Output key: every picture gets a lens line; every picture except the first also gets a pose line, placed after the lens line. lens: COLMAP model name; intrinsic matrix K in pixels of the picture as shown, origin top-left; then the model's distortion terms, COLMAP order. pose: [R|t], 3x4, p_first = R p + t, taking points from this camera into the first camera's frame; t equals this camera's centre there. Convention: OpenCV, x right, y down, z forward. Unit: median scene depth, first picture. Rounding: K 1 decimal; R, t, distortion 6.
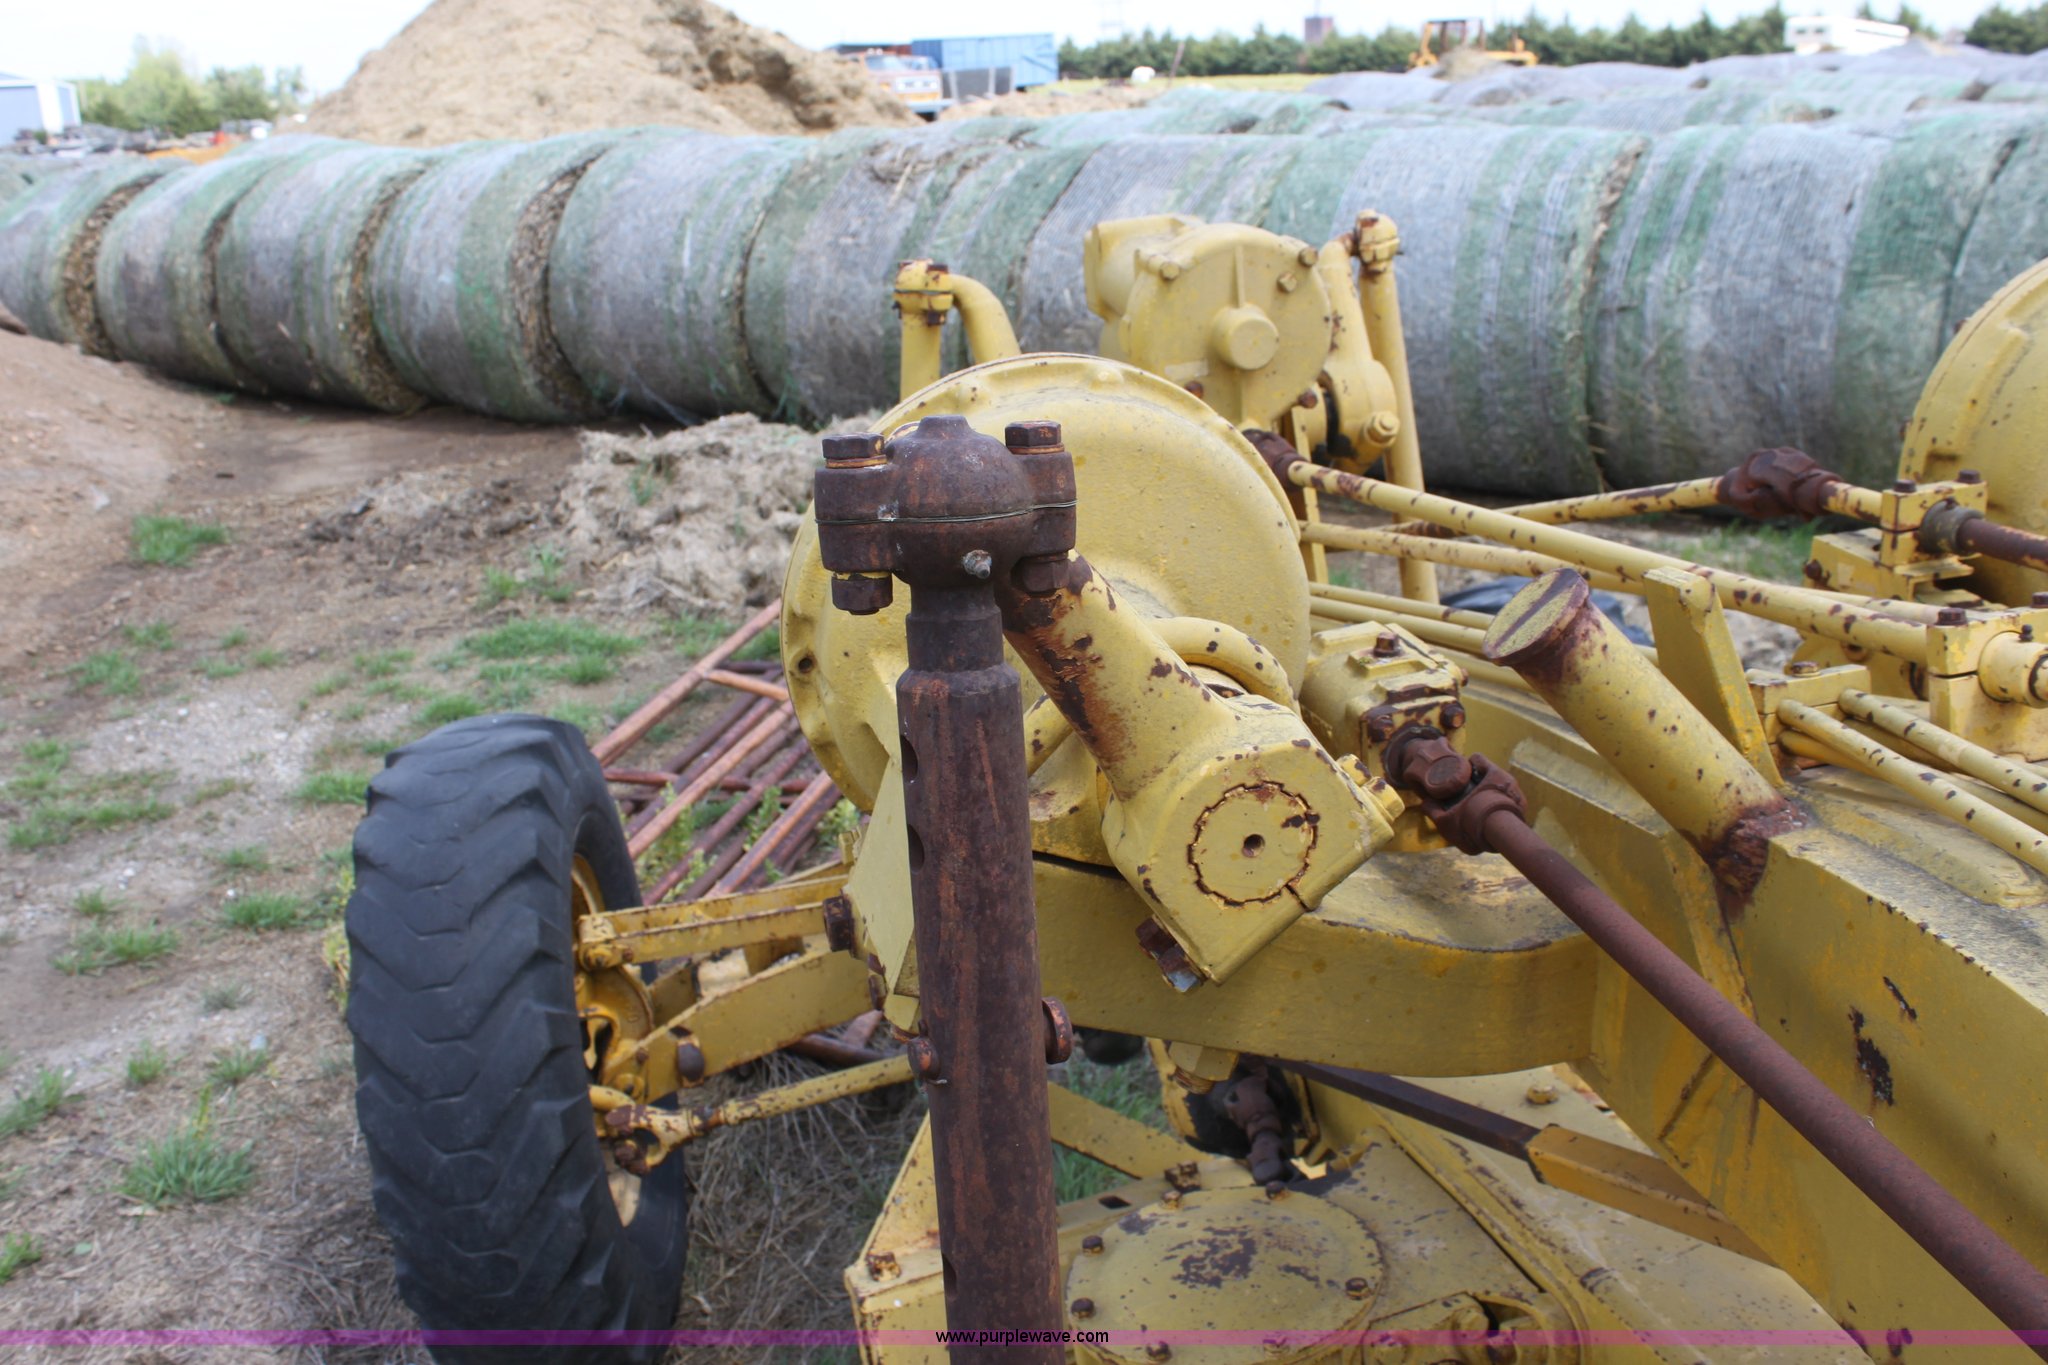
lens RADIAL K [[1910.6, 0, 1024.0], [0, 1910.6, 682.5], [0, 0, 1]] dist [-0.154717, 0.149604]
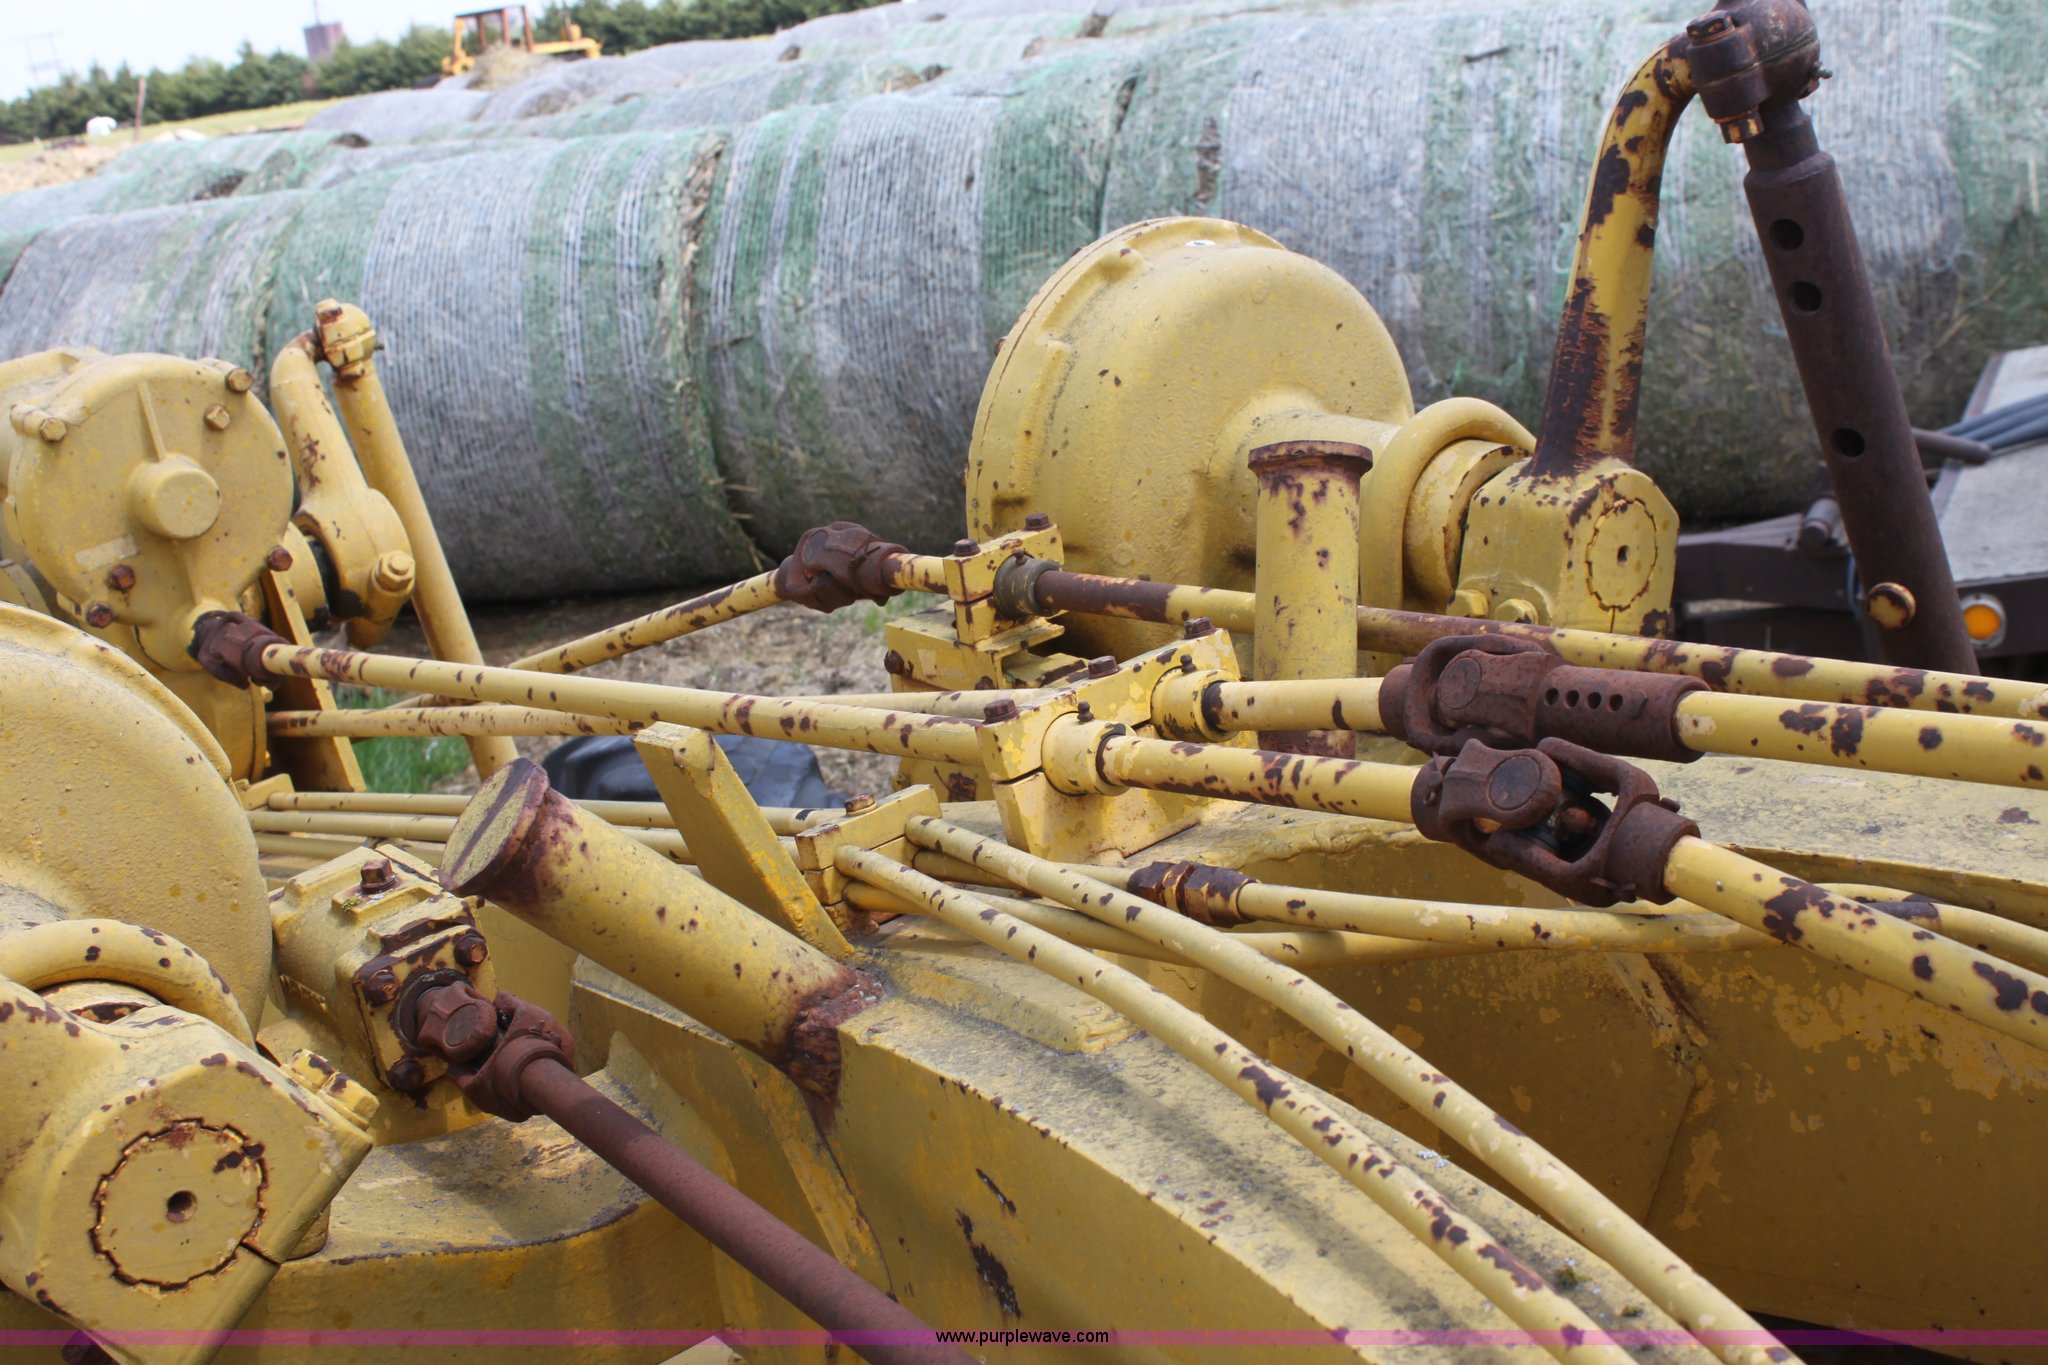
lens RADIAL K [[2407.7, 0, 1049.8], [0, 2407.7, 670.3], [0, 0, 1]] dist [-0.106119, 0.169329]
pose [[0.906724, -0.197188, 0.372784, 0.086446], [0.221594, 0.974860, -0.023322, -0.016936], [-0.358814, 0.103753, 0.927625, -0.019438]]
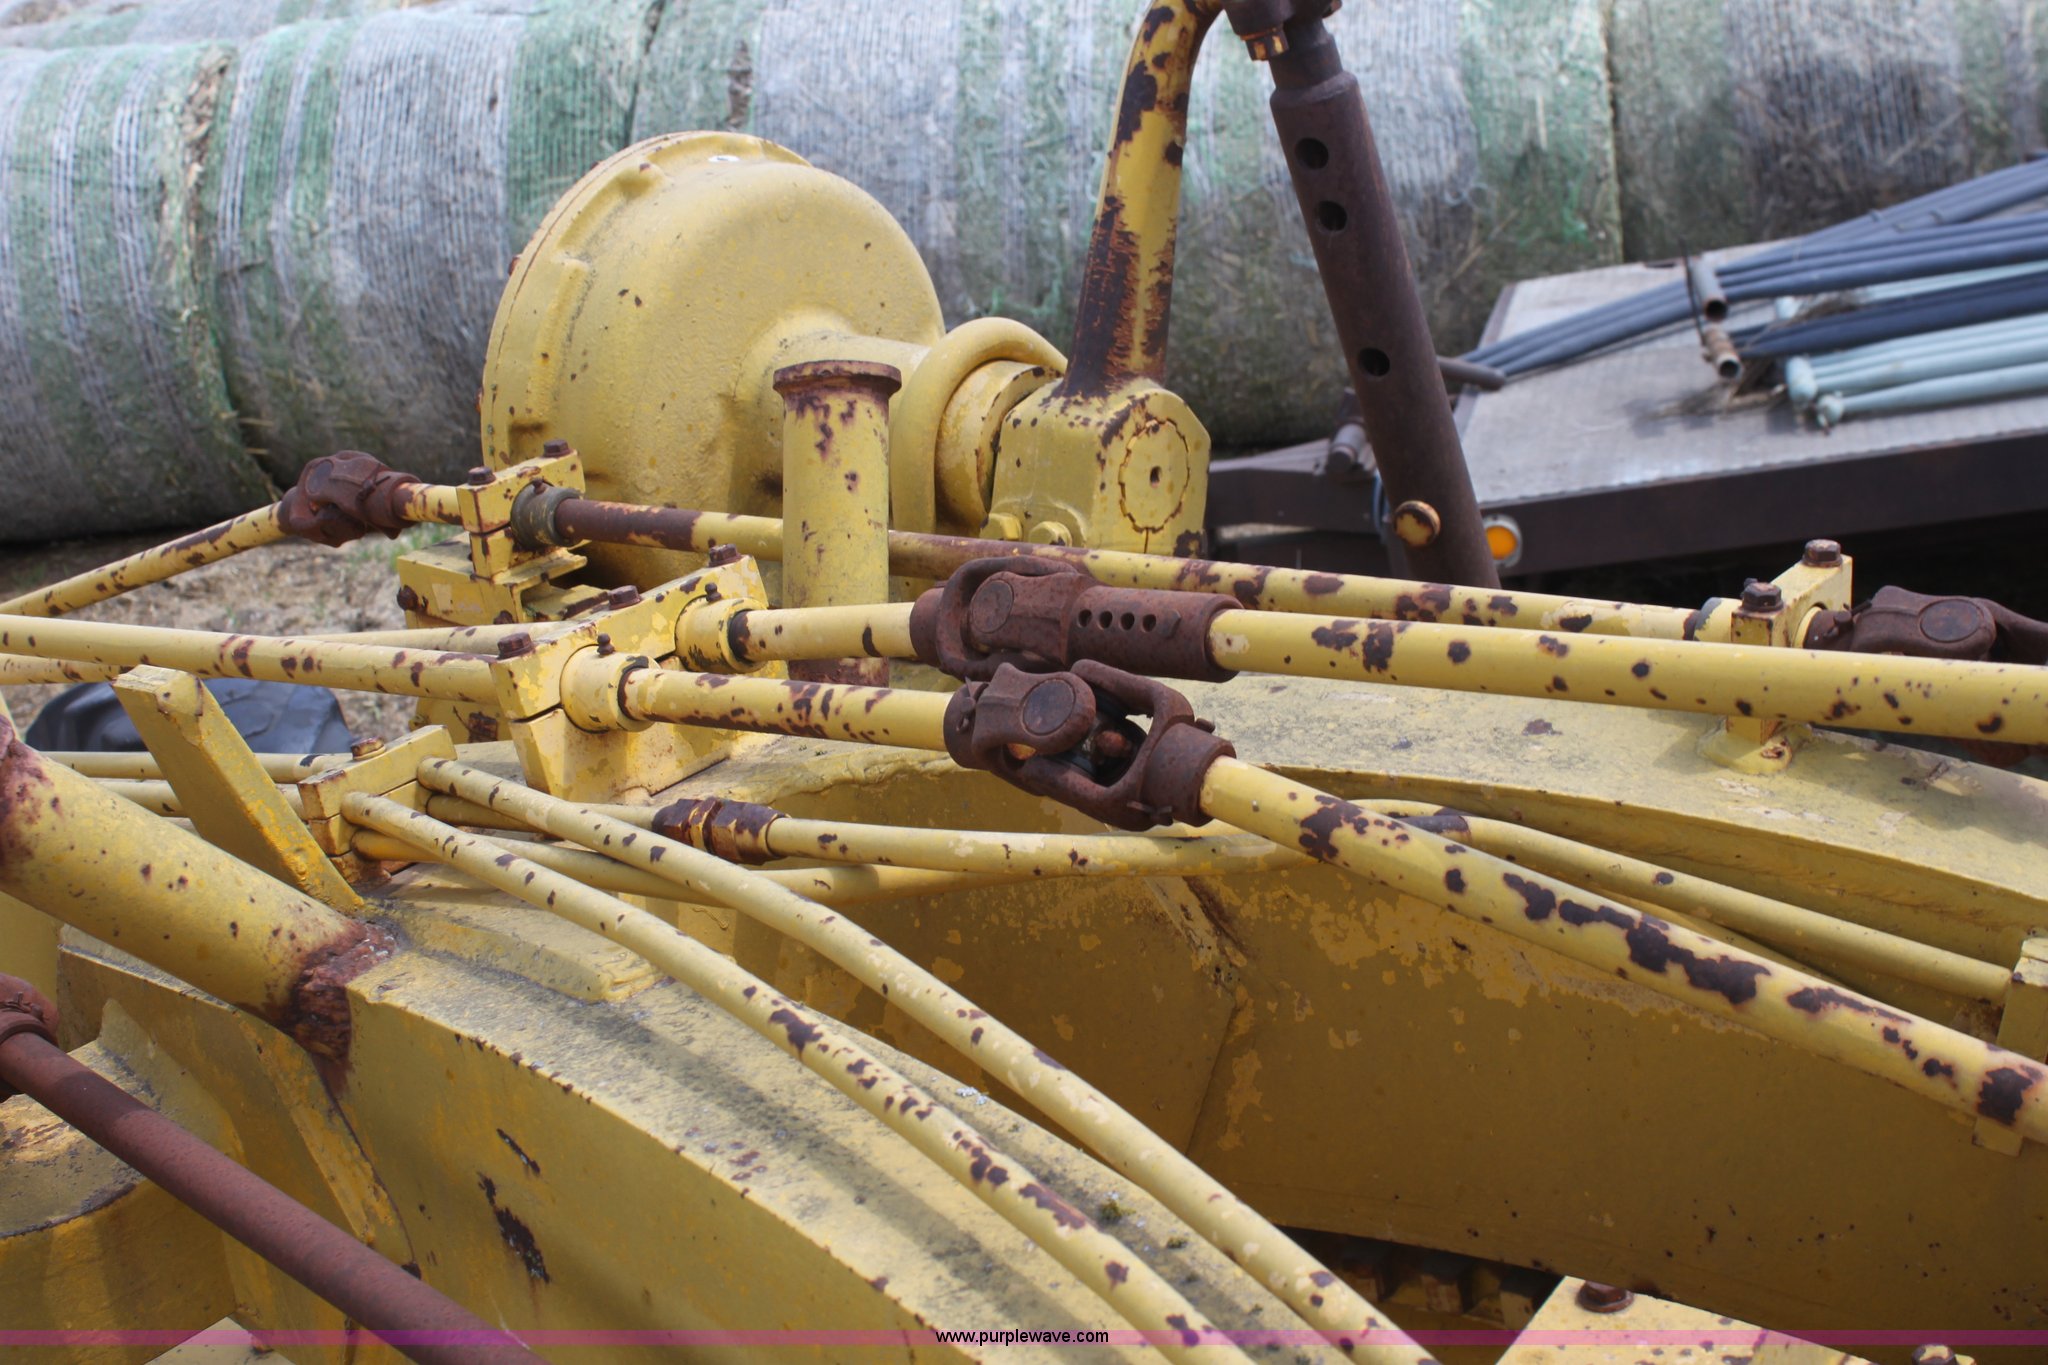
lens RADIAL K [[2407.7, 0, 1049.8], [0, 2407.7, 670.3], [0, 0, 1]] dist [-0.106119, 0.169329]
pose [[0.817040, -0.227586, 0.529764, 0.102868], [0.239425, 0.969760, 0.047349, -0.013783], [-0.524520, 0.088153, 0.846822, 0.002188]]
